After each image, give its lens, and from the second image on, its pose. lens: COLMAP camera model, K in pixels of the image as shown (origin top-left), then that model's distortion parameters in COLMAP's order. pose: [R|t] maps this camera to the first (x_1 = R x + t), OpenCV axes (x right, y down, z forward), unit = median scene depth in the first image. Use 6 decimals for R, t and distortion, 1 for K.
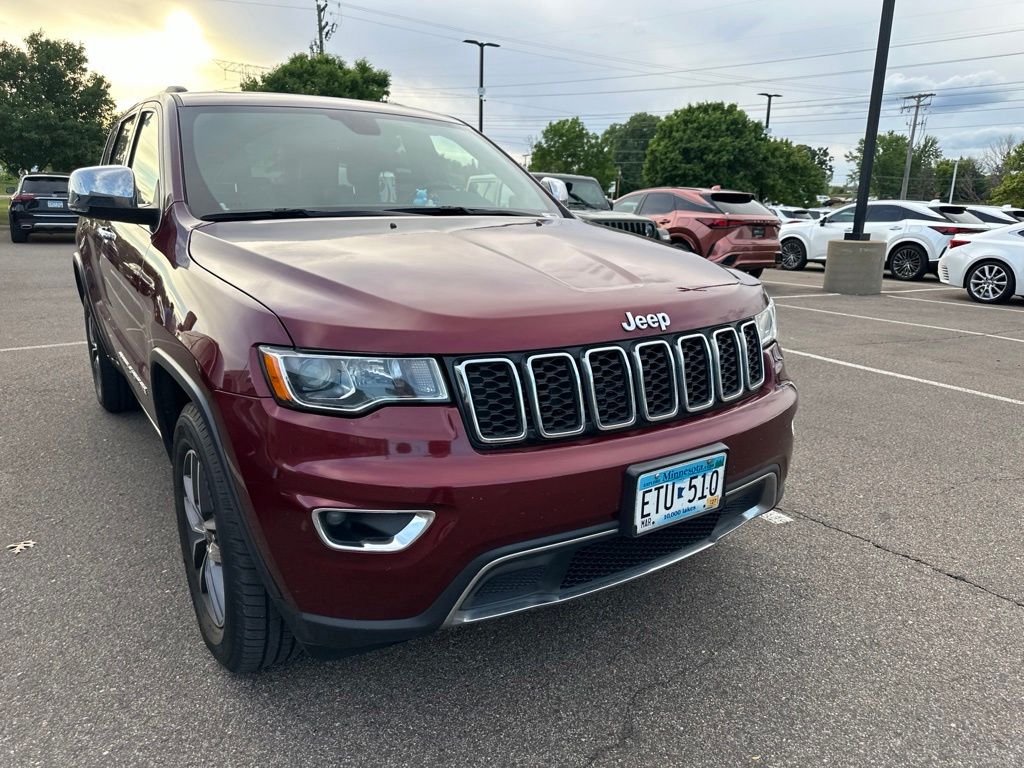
lens RADIAL K [[731.2, 0, 530.2], [0, 731.2, 380.7], [0, 0, 1]] dist [0.027987, -0.035189]
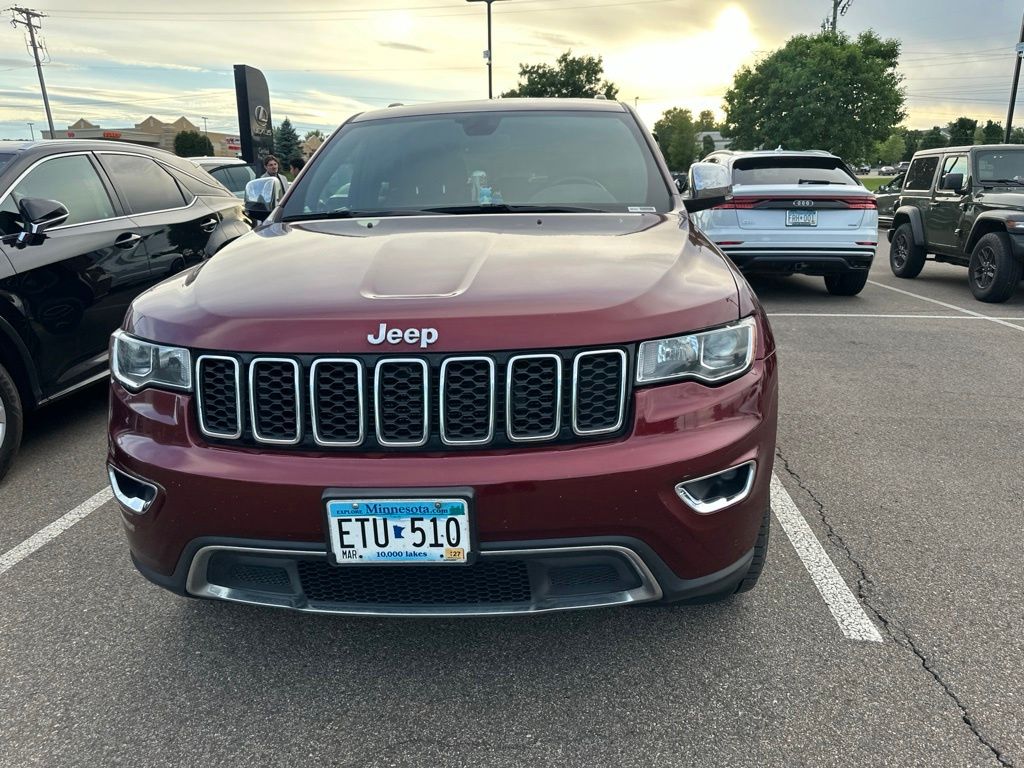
lens RADIAL K [[731.2, 0, 530.5], [0, 731.2, 382.4], [0, 0, 1]] dist [0.027987, -0.035189]
pose [[0.788873, 0.127483, -0.601189, 0.613207], [-0.115937, 0.991554, 0.058129, -0.070147], [0.603522, 0.023844, 0.796990, 0.283485]]
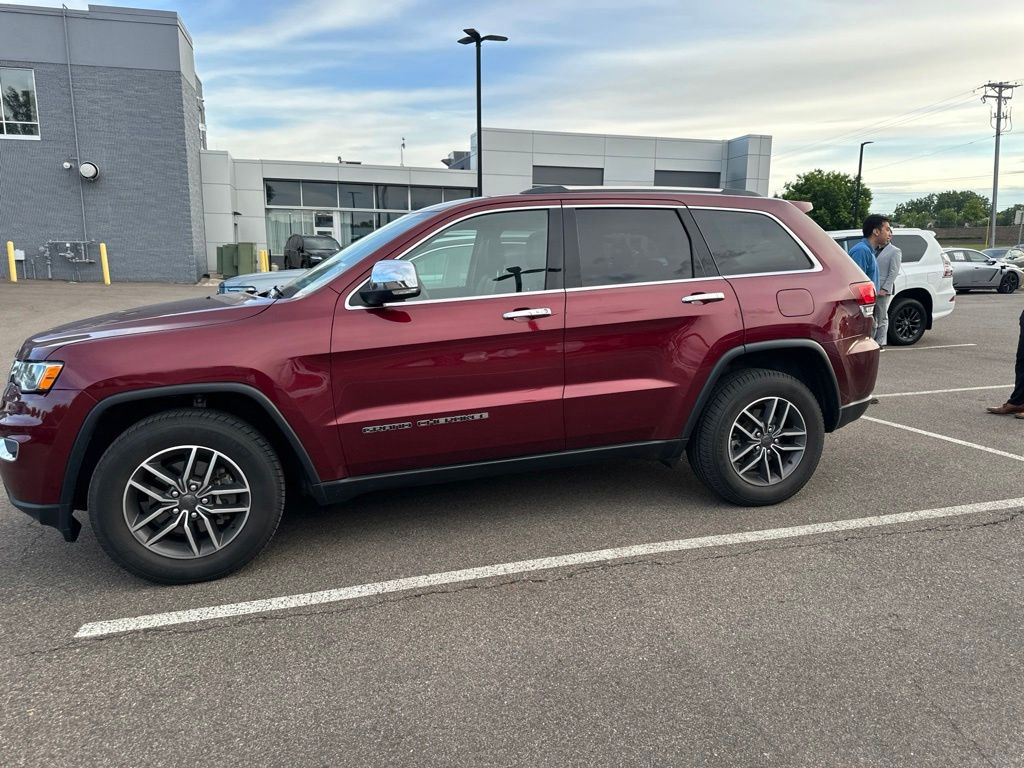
lens RADIAL K [[731.2, 0, 516.7], [0, 731.2, 389.1], [0, 0, 1]] dist [0.027987, -0.035189]
pose [[-0.291429, 0.148457, -0.945003, 1.273766], [-0.227937, 0.948653, 0.219324, -0.526224], [0.929039, 0.279318, -0.242626, 2.068609]]
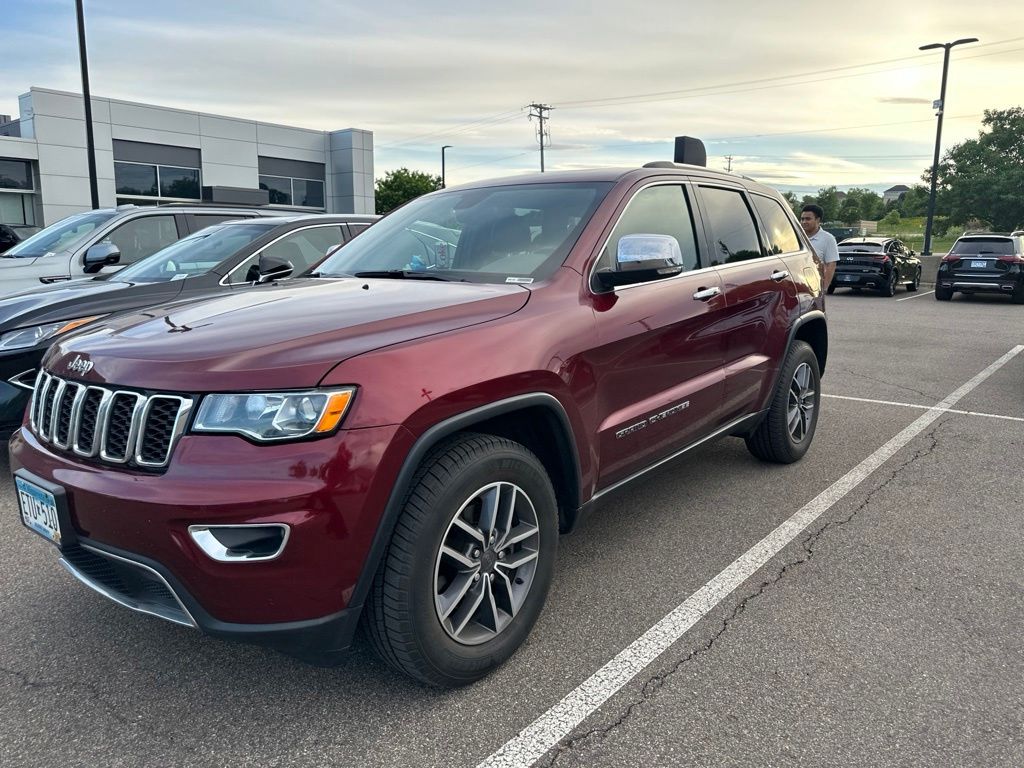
lens RADIAL K [[731.2, 0, 523.1], [0, 731.2, 383.3], [0, 0, 1]] dist [0.027987, -0.035189]
pose [[0.286910, 0.149187, -0.946269, 1.115017], [-0.218910, 0.971872, 0.086850, -0.234589], [0.932610, 0.182229, 0.311498, 0.972986]]
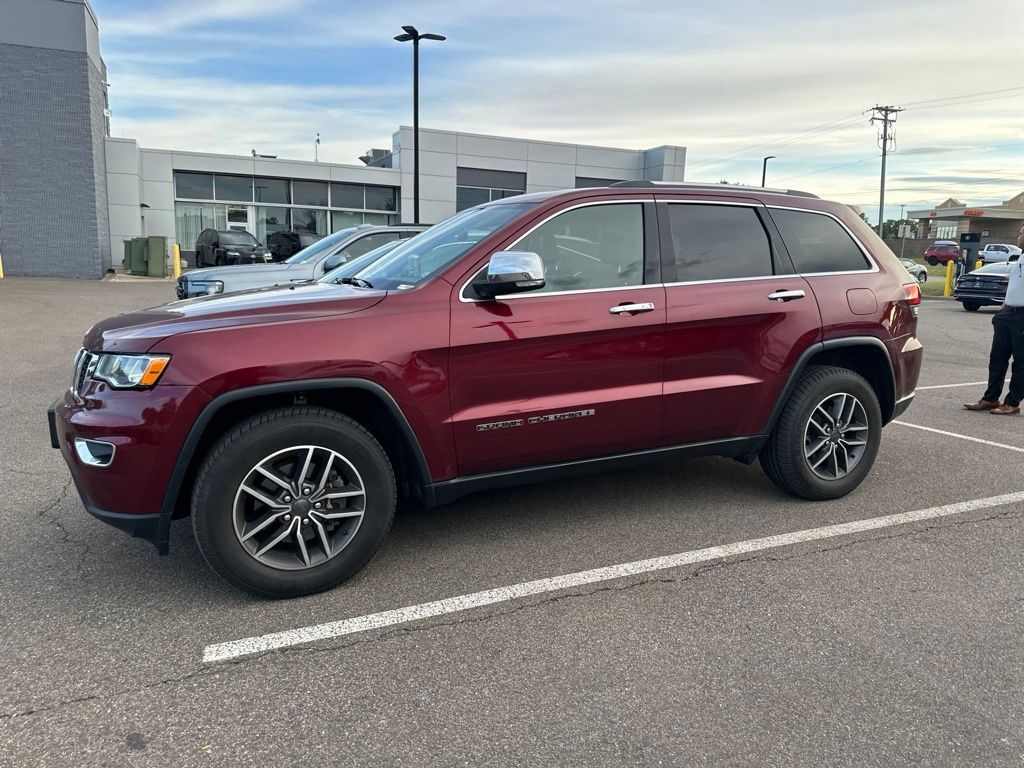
lens RADIAL K [[731.2, 0, 518.3], [0, 731.2, 381.9], [0, 0, 1]] dist [0.027987, -0.035189]
pose [[-0.163503, 0.136014, -0.977122, 1.324345], [-0.251820, 0.951886, 0.174639, -0.411073], [0.953862, 0.274613, -0.121385, 1.695094]]
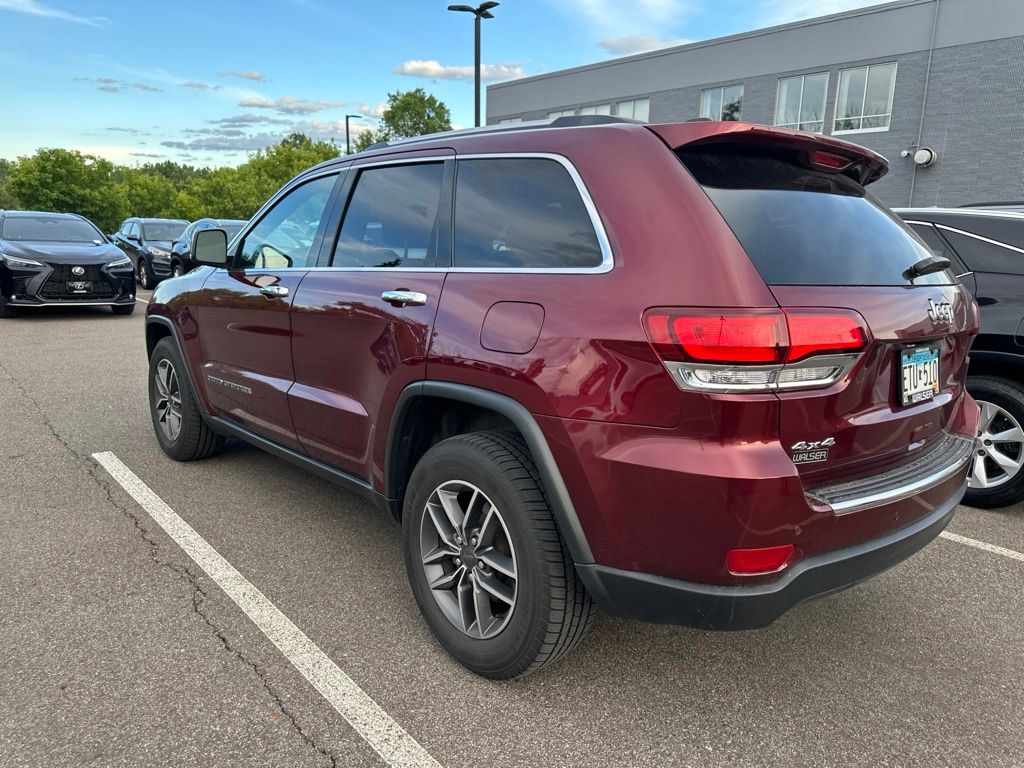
lens RADIAL K [[731.2, 0, 515.8], [0, 731.2, 386.4], [0, 0, 1]] dist [0.027987, -0.035189]
pose [[-0.991942, -0.025114, -0.124177, -0.388313], [-0.075707, 0.903409, 0.422043, -0.792509], [0.101583, 0.428043, -0.898031, 2.998025]]
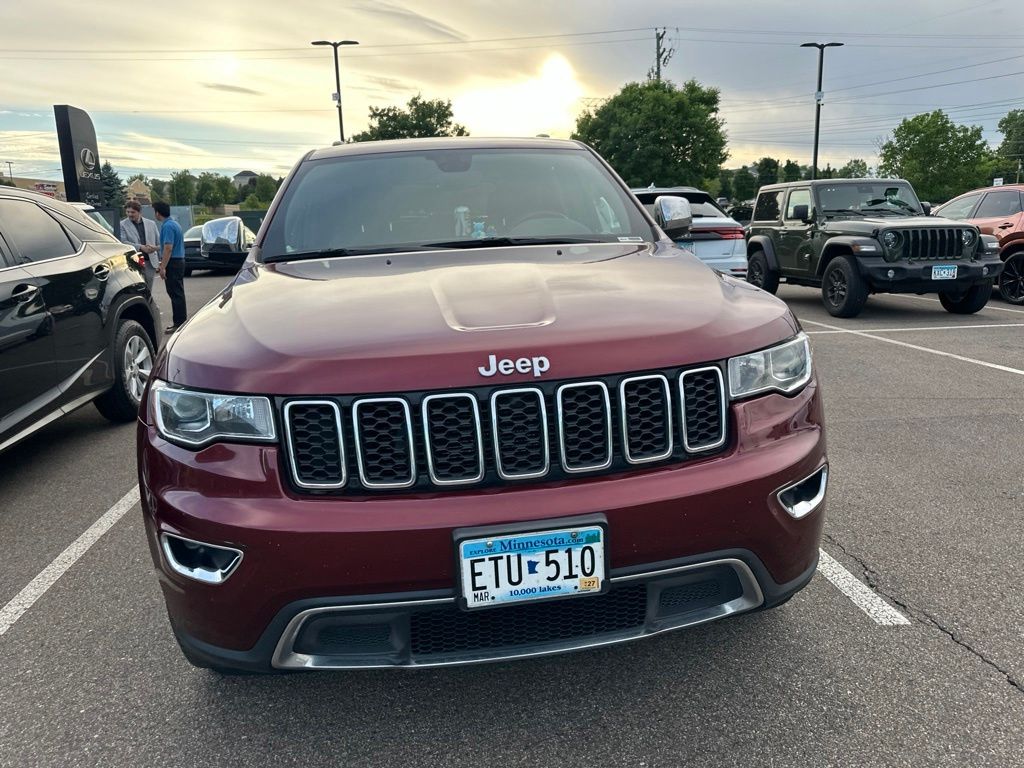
lens RADIAL K [[731.2, 0, 533.0], [0, 731.2, 376.5], [0, 0, 1]] dist [0.027987, -0.035189]
pose [[0.898387, 0.036384, -0.437695, 0.418910], [-0.048569, 0.998681, -0.016673, -0.040773], [0.436511, 0.036237, 0.898969, 0.161482]]
